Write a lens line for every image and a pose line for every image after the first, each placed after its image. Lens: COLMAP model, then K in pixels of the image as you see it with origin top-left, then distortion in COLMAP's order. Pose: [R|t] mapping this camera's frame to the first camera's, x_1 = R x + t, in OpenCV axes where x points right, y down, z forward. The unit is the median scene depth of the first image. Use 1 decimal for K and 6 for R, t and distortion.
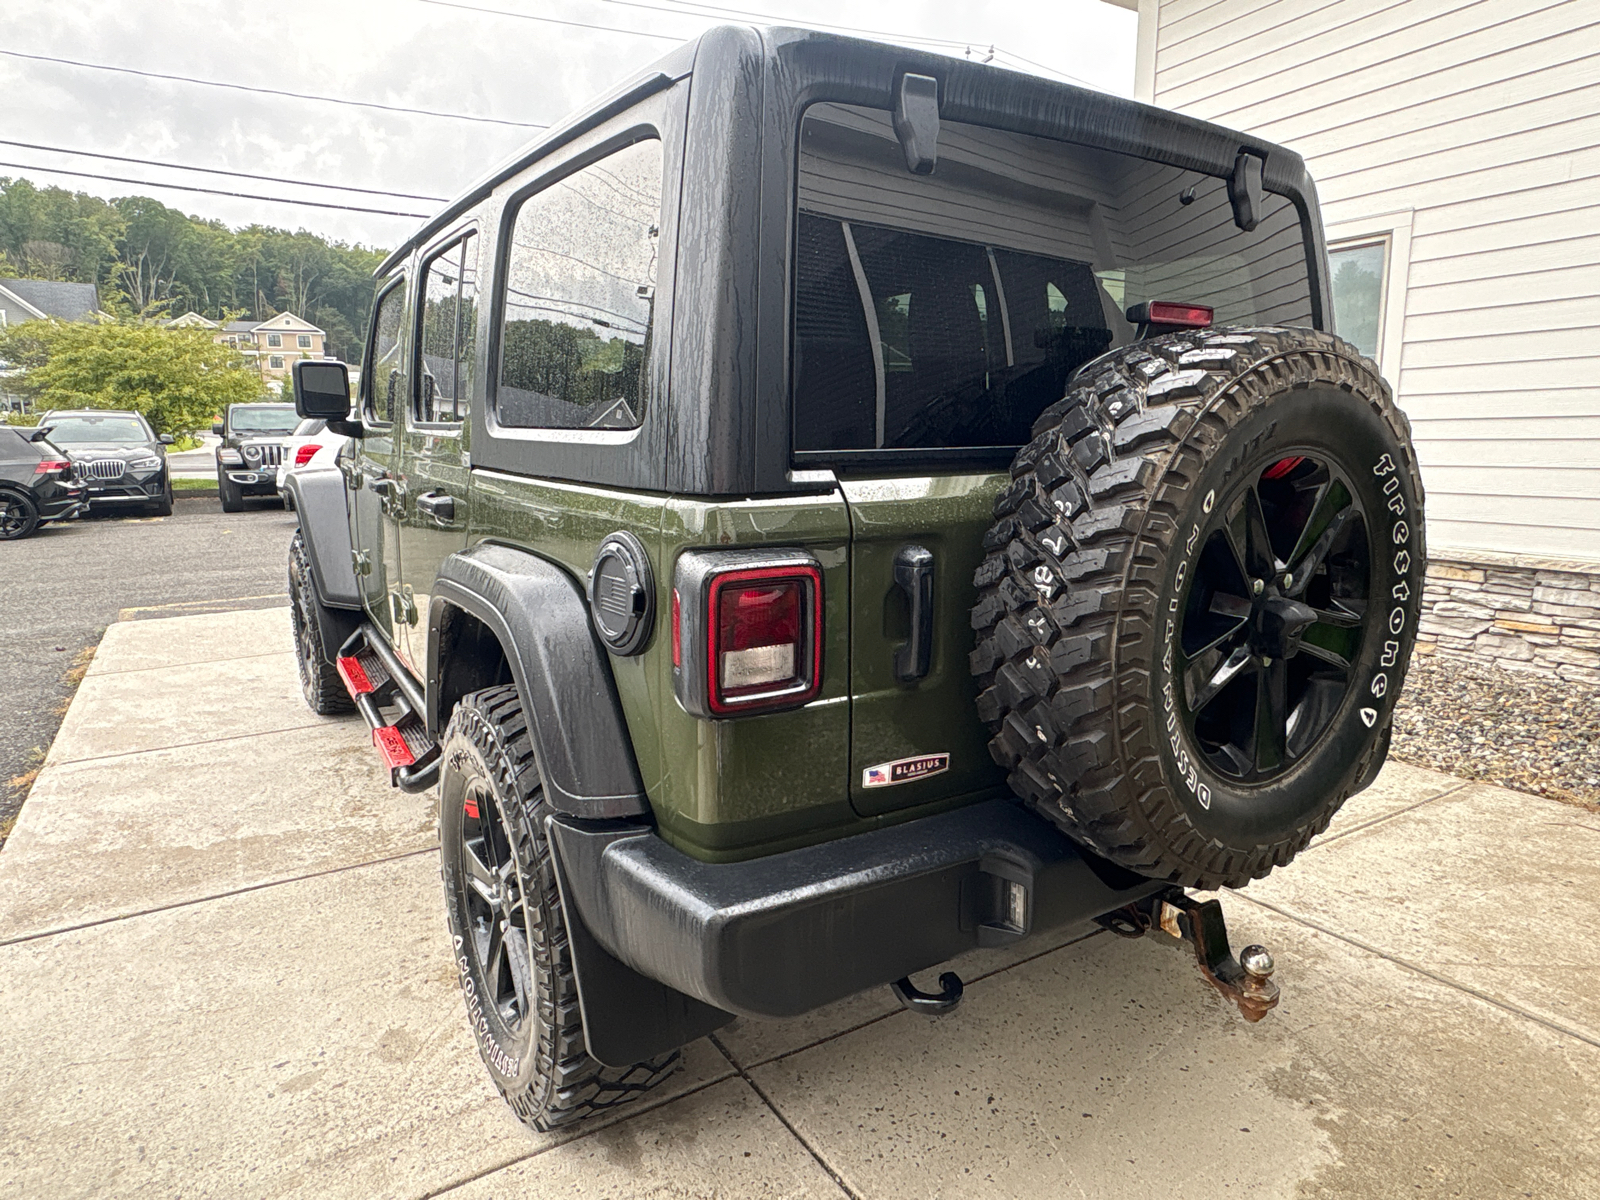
lens RADIAL K [[954.8, 0, 796.0], [0, 954.8, 599.5], [0, 0, 1]] dist [0.000874, 0.000872]
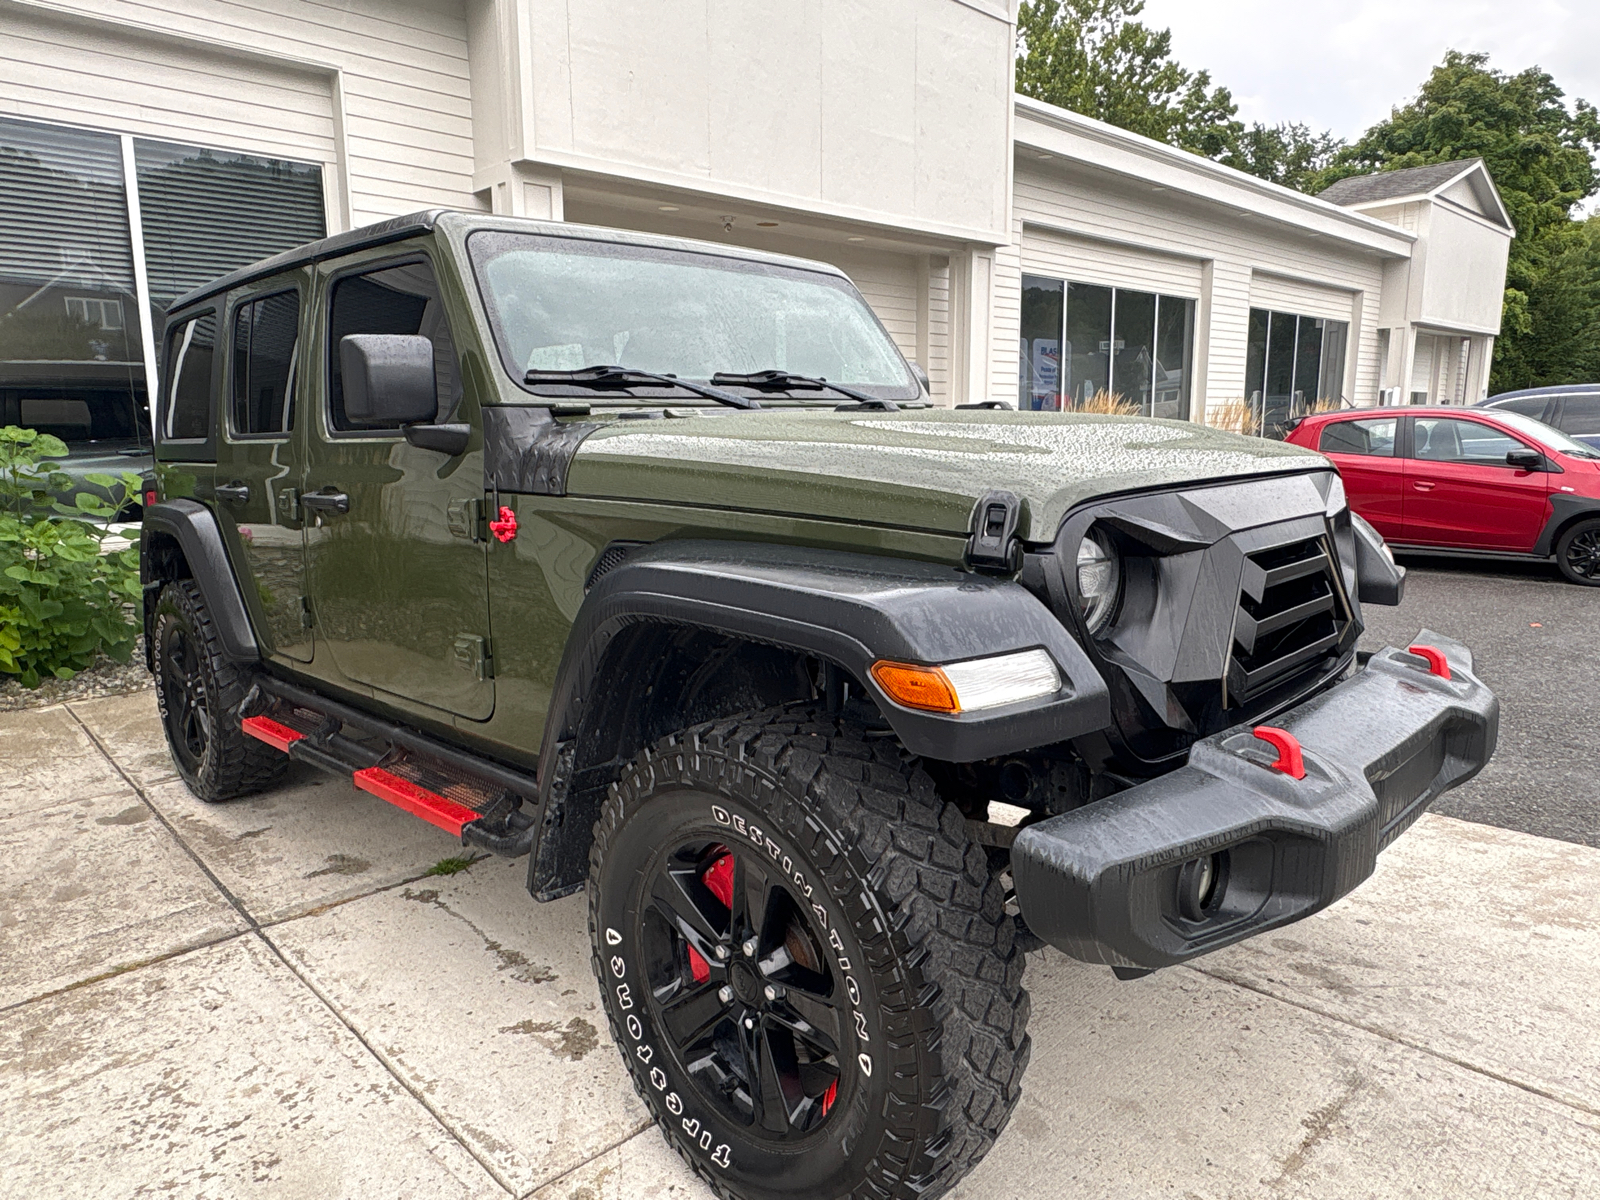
lens RADIAL K [[1034.8, 0, 798.0], [0, 1034.8, 599.0], [0, 0, 1]] dist [-0.000448, 0.001811]
pose [[-0.977454, 0.054623, -0.203960, -0.267027], [-0.018582, 0.939958, 0.340784, -0.683585], [0.210328, 0.336891, -0.917751, 3.660876]]
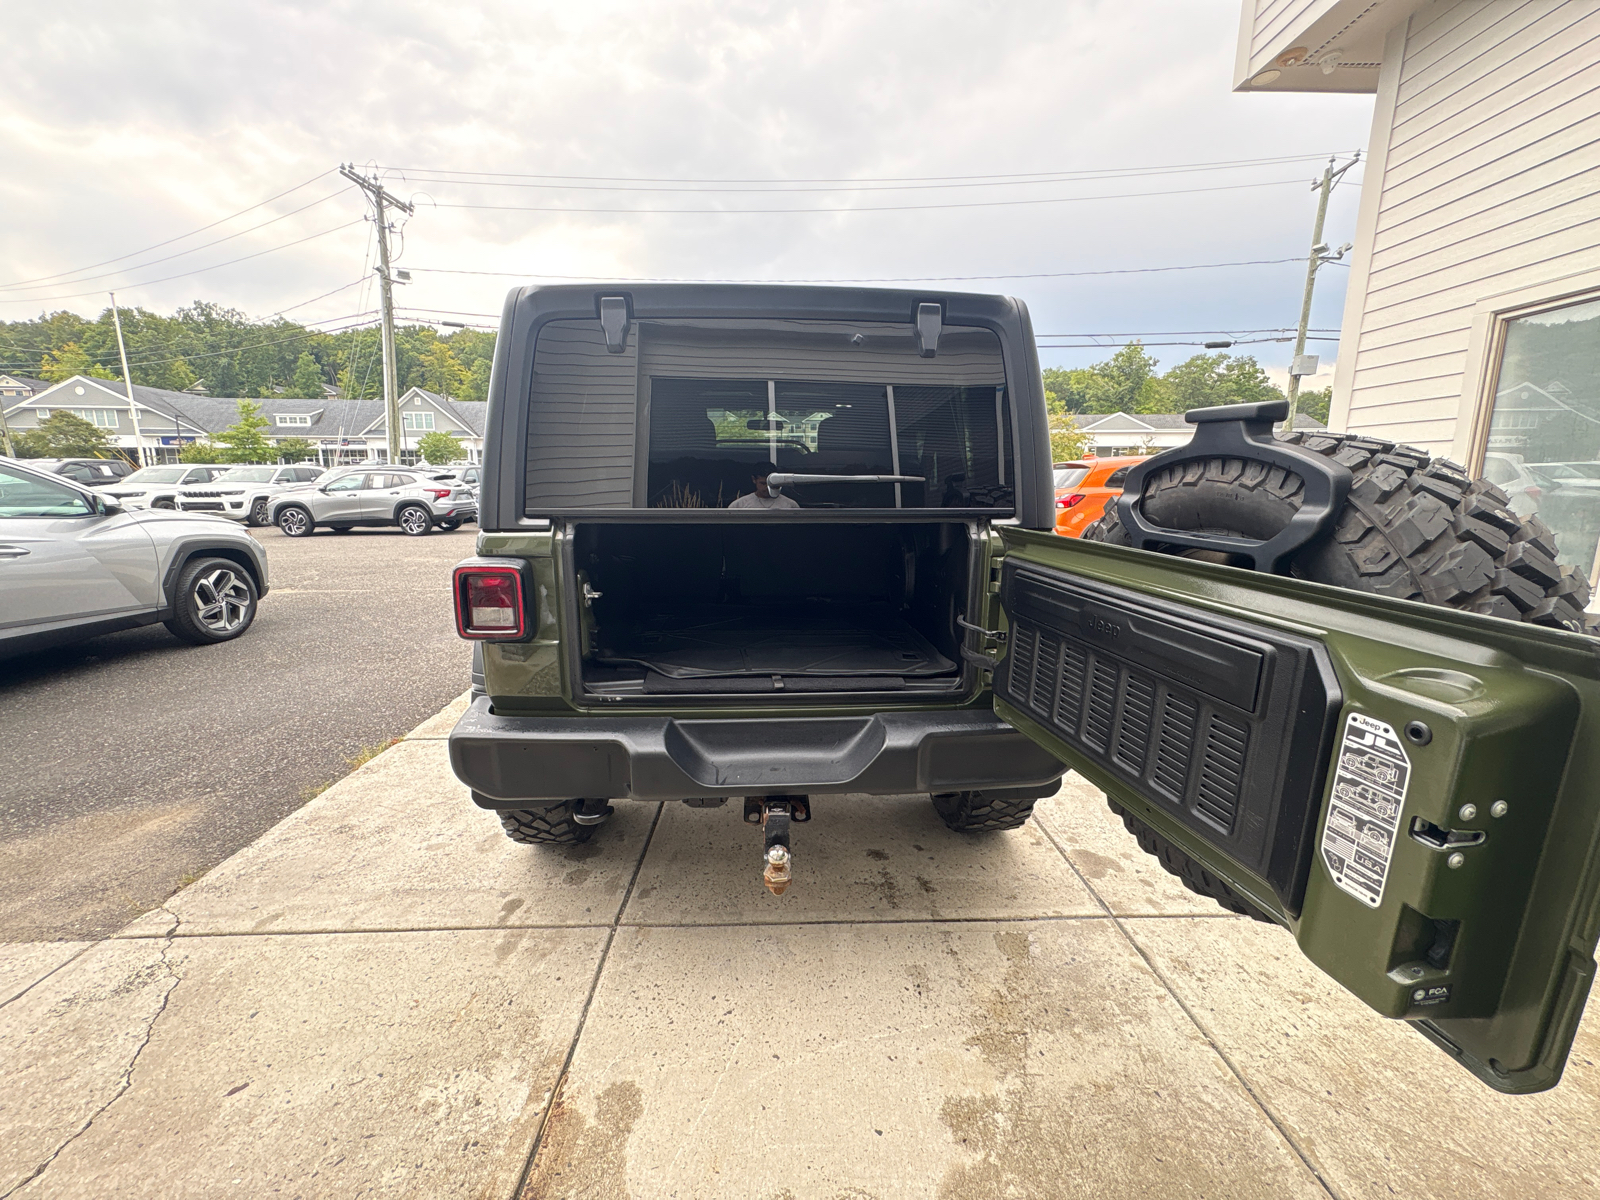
lens RADIAL K [[635.4, 0, 798.1], [0, 635.4, 599.2], [0, 0, 1]] dist [-0.000290, 0.000148]
pose [[0.869589, 0.100884, -0.483360, 0.667449], [-0.096768, 0.994742, 0.033527, -0.075286], [0.484201, 0.017618, 0.874780, 0.290457]]
